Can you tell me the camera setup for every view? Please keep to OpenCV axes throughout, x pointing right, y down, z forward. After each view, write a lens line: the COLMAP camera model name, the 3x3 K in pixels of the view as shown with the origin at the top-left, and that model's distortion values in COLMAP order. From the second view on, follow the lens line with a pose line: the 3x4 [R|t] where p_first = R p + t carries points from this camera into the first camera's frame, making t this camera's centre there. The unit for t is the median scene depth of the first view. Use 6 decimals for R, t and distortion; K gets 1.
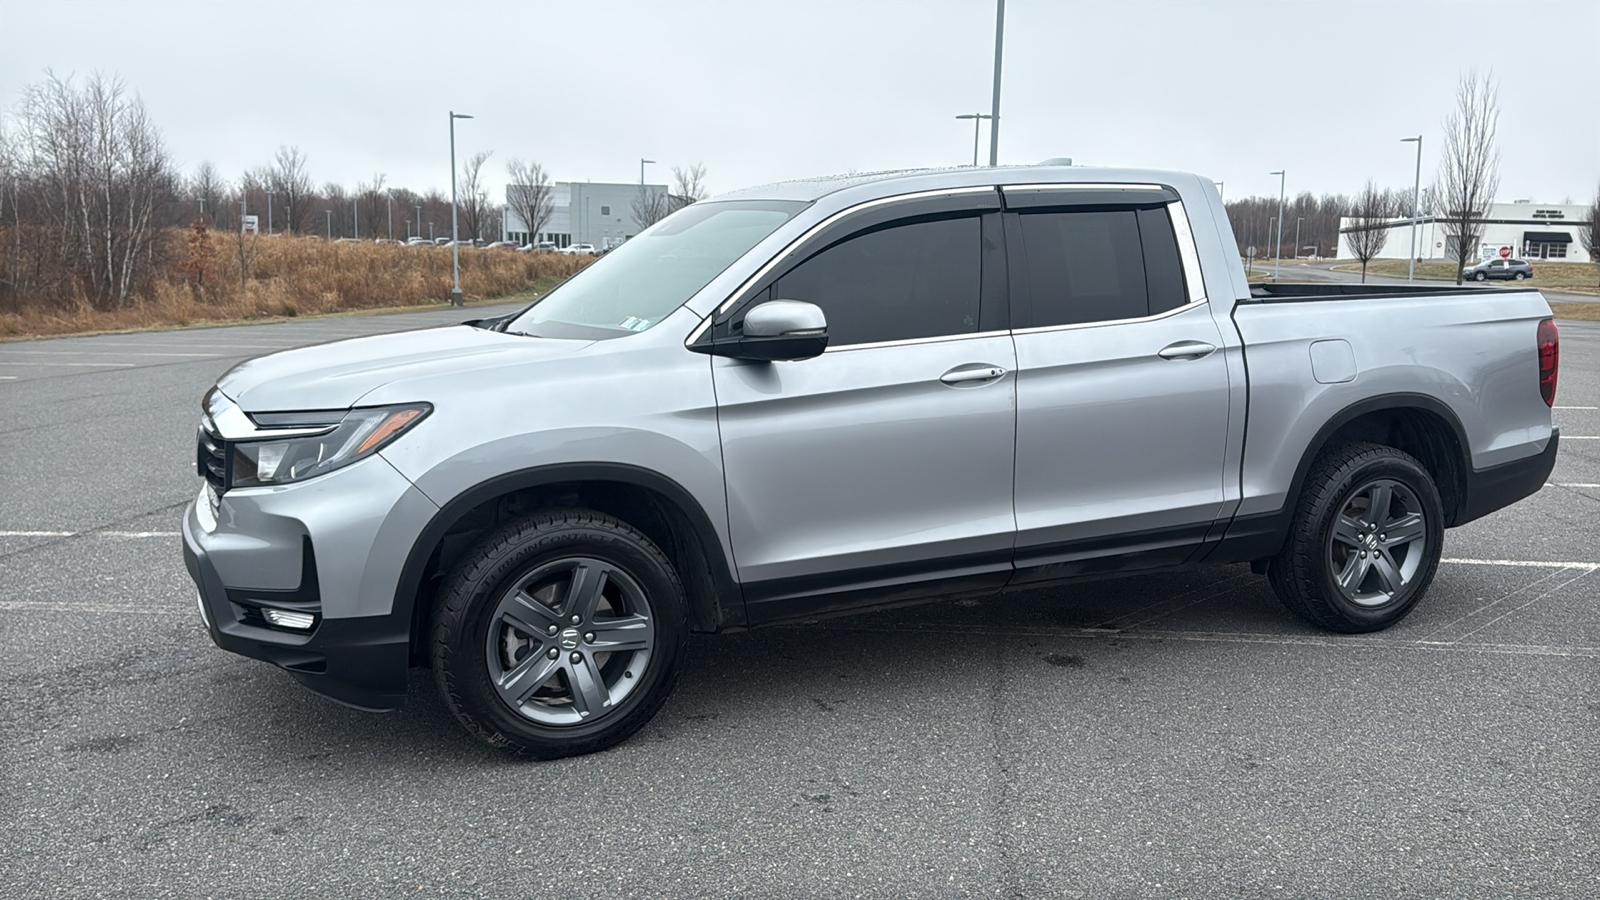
lens RADIAL K [[1355.1, 0, 814.3], [0, 1355.1, 473.1], [0, 0, 1]] dist [0.144664, -0.244359]
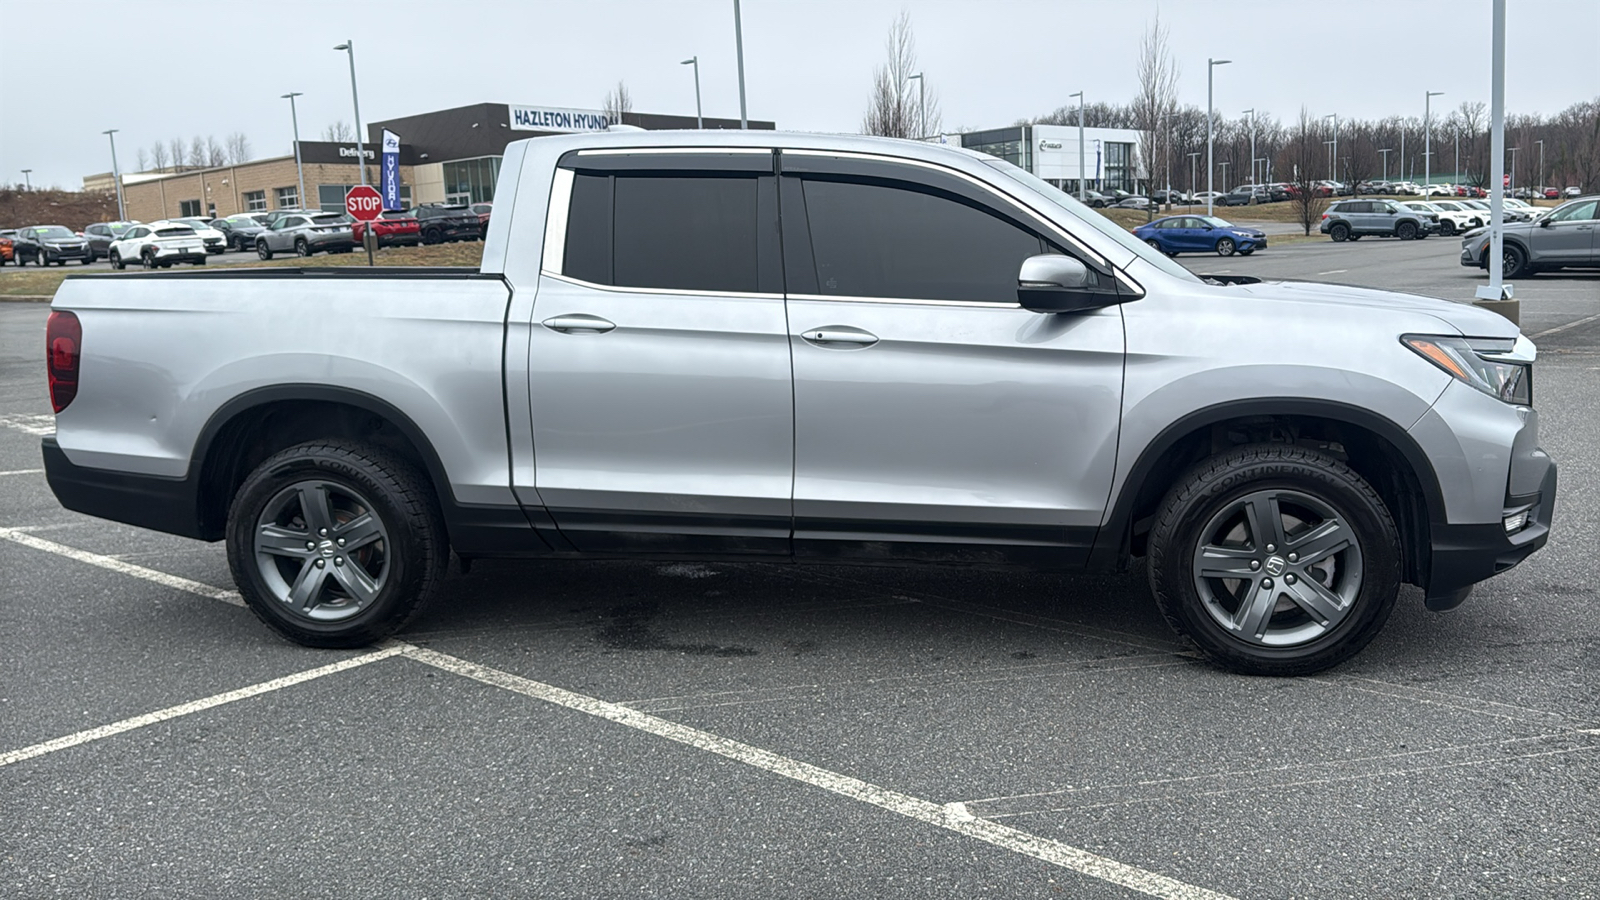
lens RADIAL K [[1355.0, 0, 825.1], [0, 1355.0, 436.8], [0, 0, 1]] dist [0.141349, -0.235502]
pose [[-0.824344, -0.058779, 0.563029, -0.579055], [0.110546, 0.958731, 0.261943, -0.301625], [-0.555191, 0.278172, -0.783826, 2.038243]]
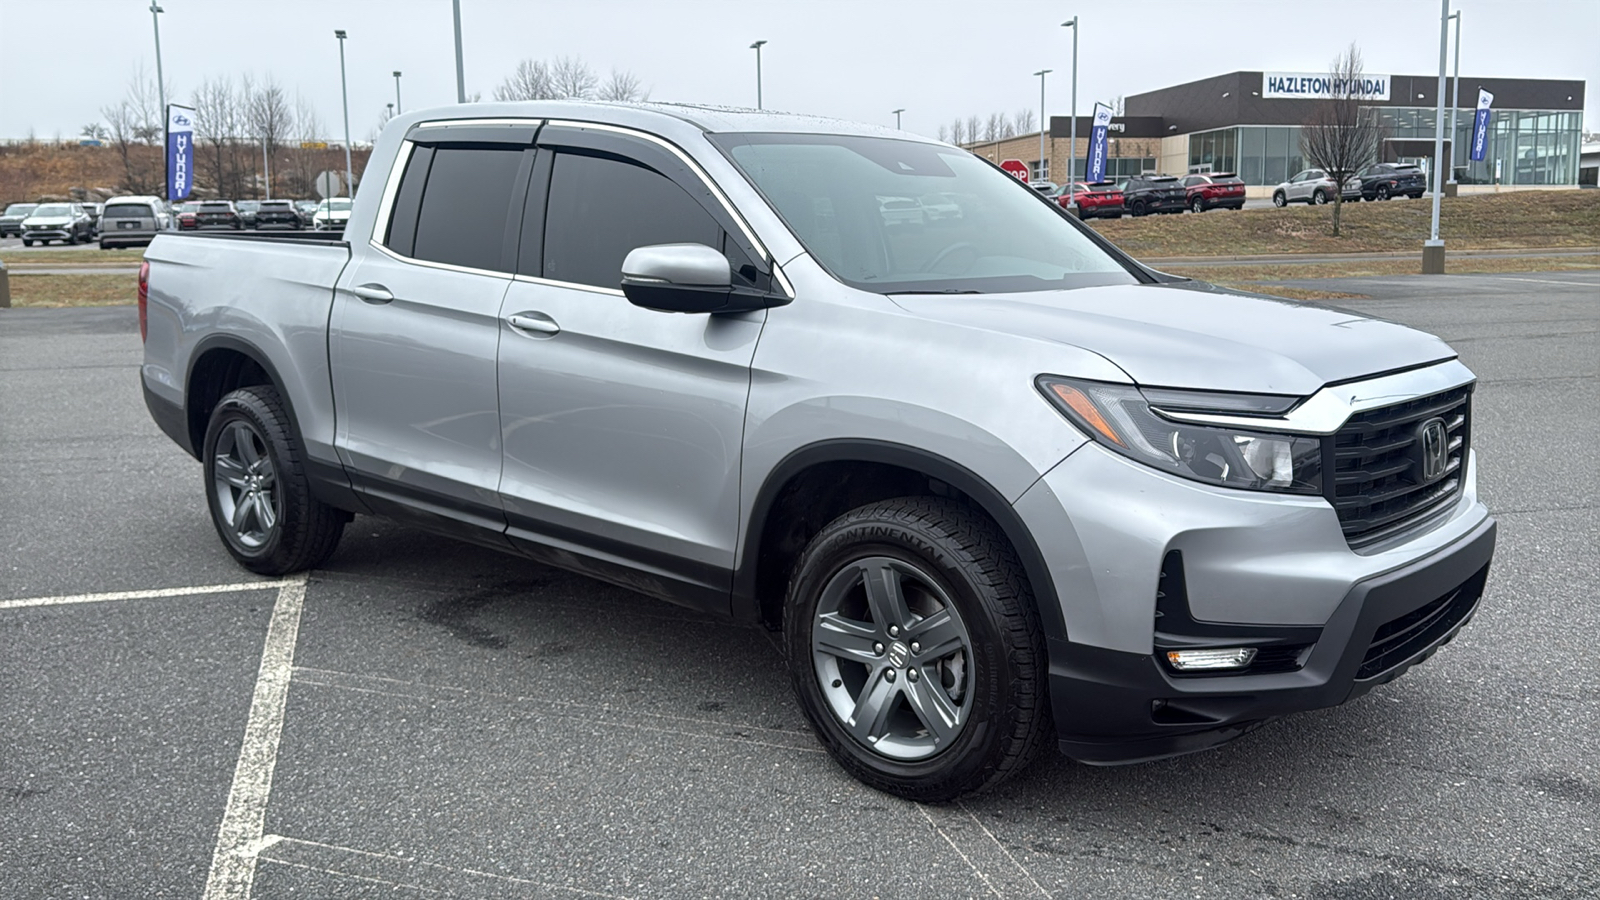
lens RADIAL K [[1355.0, 0, 825.6], [0, 1355.0, 435.2], [0, 0, 1]] dist [0.141349, -0.235502]
pose [[-0.404052, -0.142266, 0.903605, -0.920462], [0.133569, 0.968068, 0.212141, -0.214009], [-0.904932, 0.206410, -0.372148, 1.460559]]
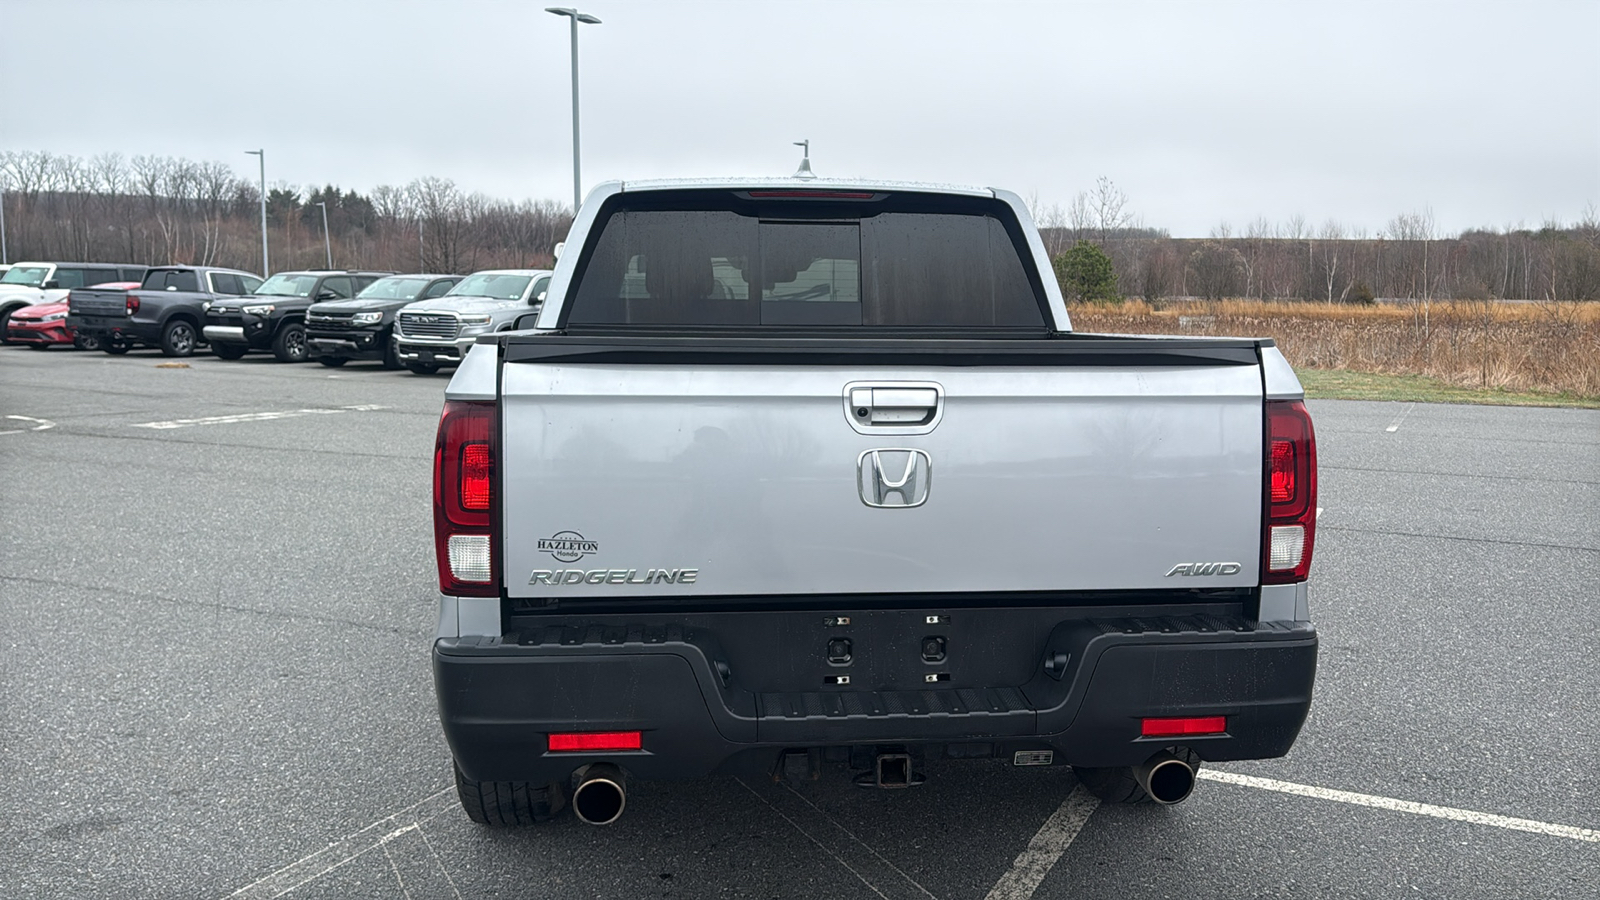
lens RADIAL K [[1355.1, 0, 831.6], [0, 1355.1, 439.2], [0, 0, 1]] dist [0.144664, -0.244359]
pose [[-0.321365, 0.094145, -0.942264, 1.113699], [-0.154533, 0.976493, 0.150270, -0.226224], [0.934261, 0.193902, -0.299262, 1.511925]]
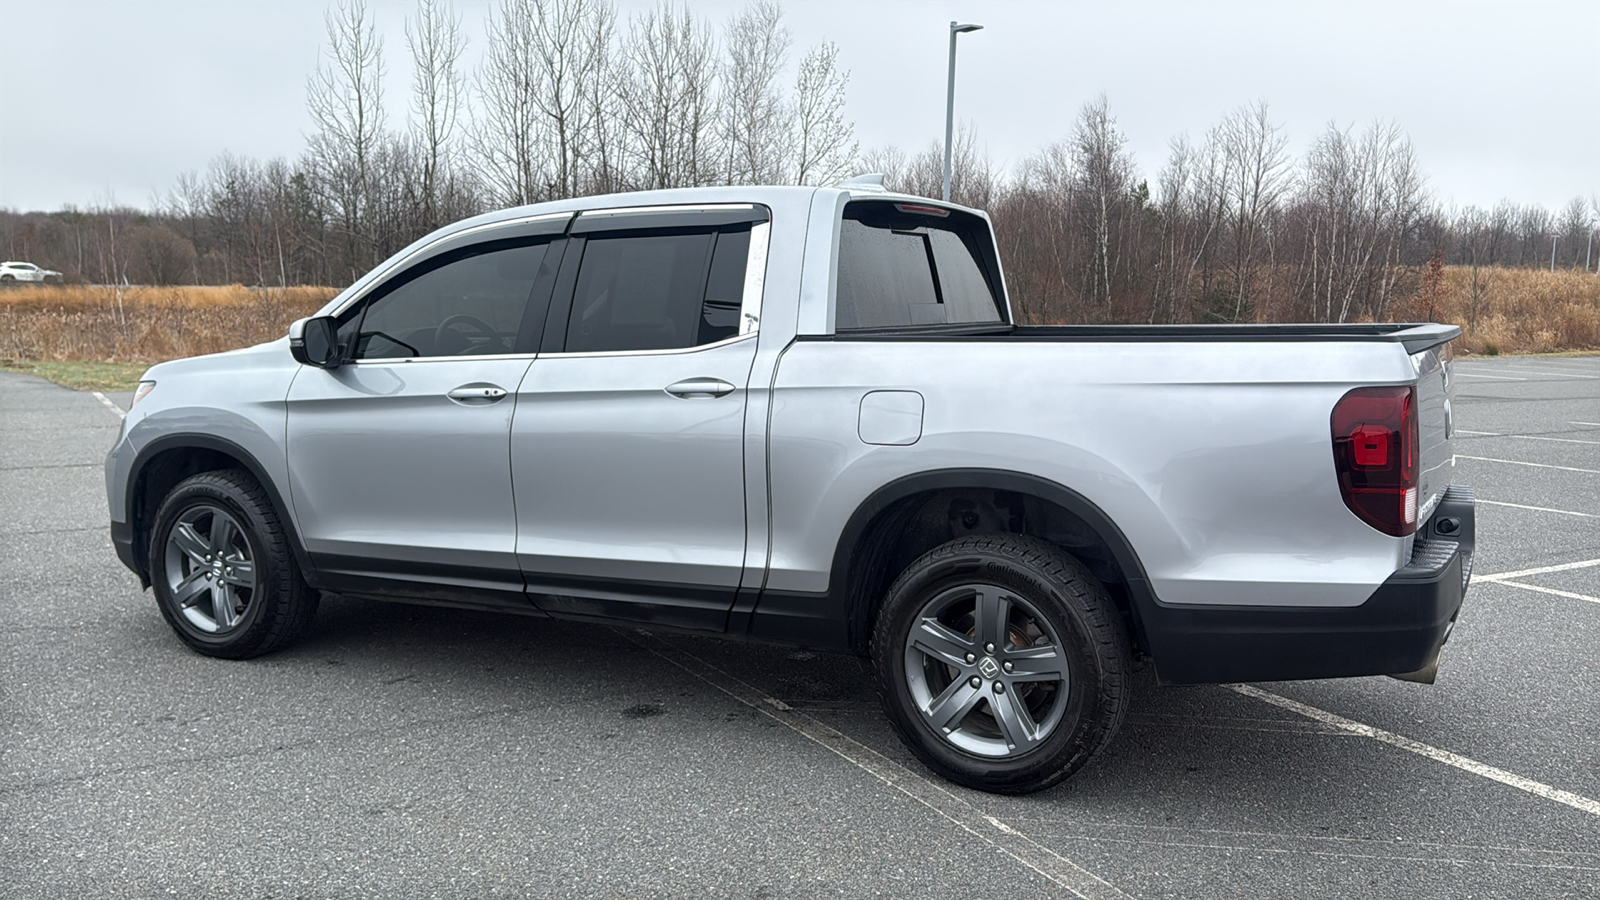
lens RADIAL K [[1355.1, 0, 831.5], [0, 1355.1, 449.0], [0, 0, 1]] dist [0.144664, -0.244359]
pose [[0.608922, 0.092457, -0.787823, 1.030168], [-0.127105, 0.991723, 0.018145, -0.077759], [0.782980, 0.089088, 0.615634, 0.531476]]
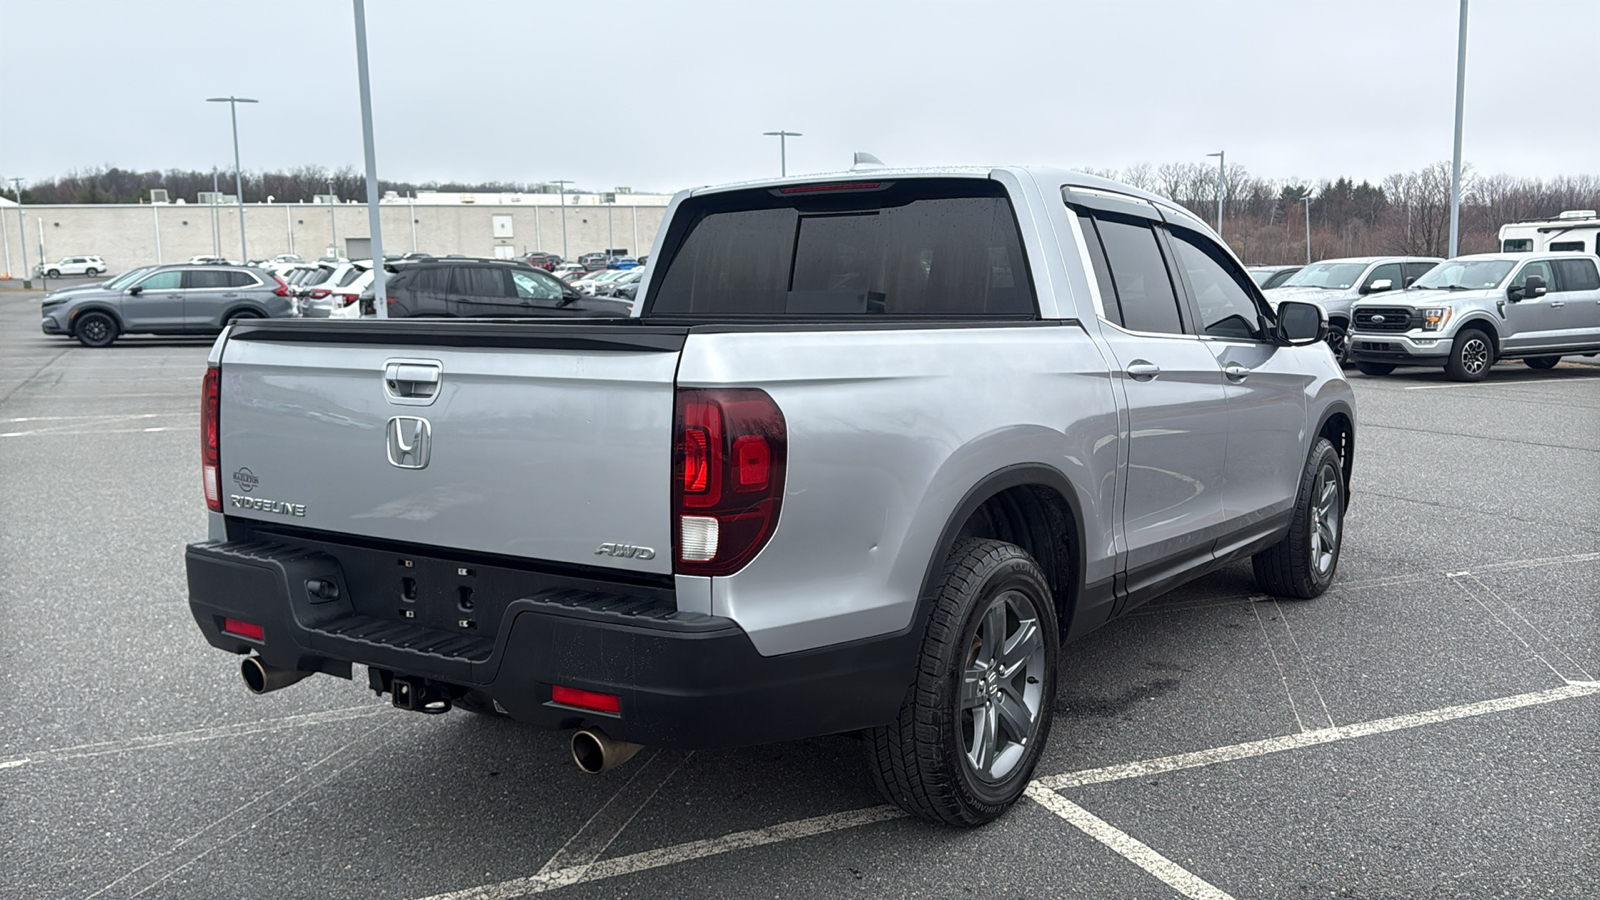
lens RADIAL K [[1355.1, 0, 841.7], [0, 1355.1, 439.2], [0, 0, 1]] dist [0.144664, -0.244359]
pose [[-0.853855, 0.062319, -0.516766, 0.739885], [-0.073133, 0.968595, 0.237646, -0.302766], [0.515347, 0.240708, -0.822482, 2.017126]]
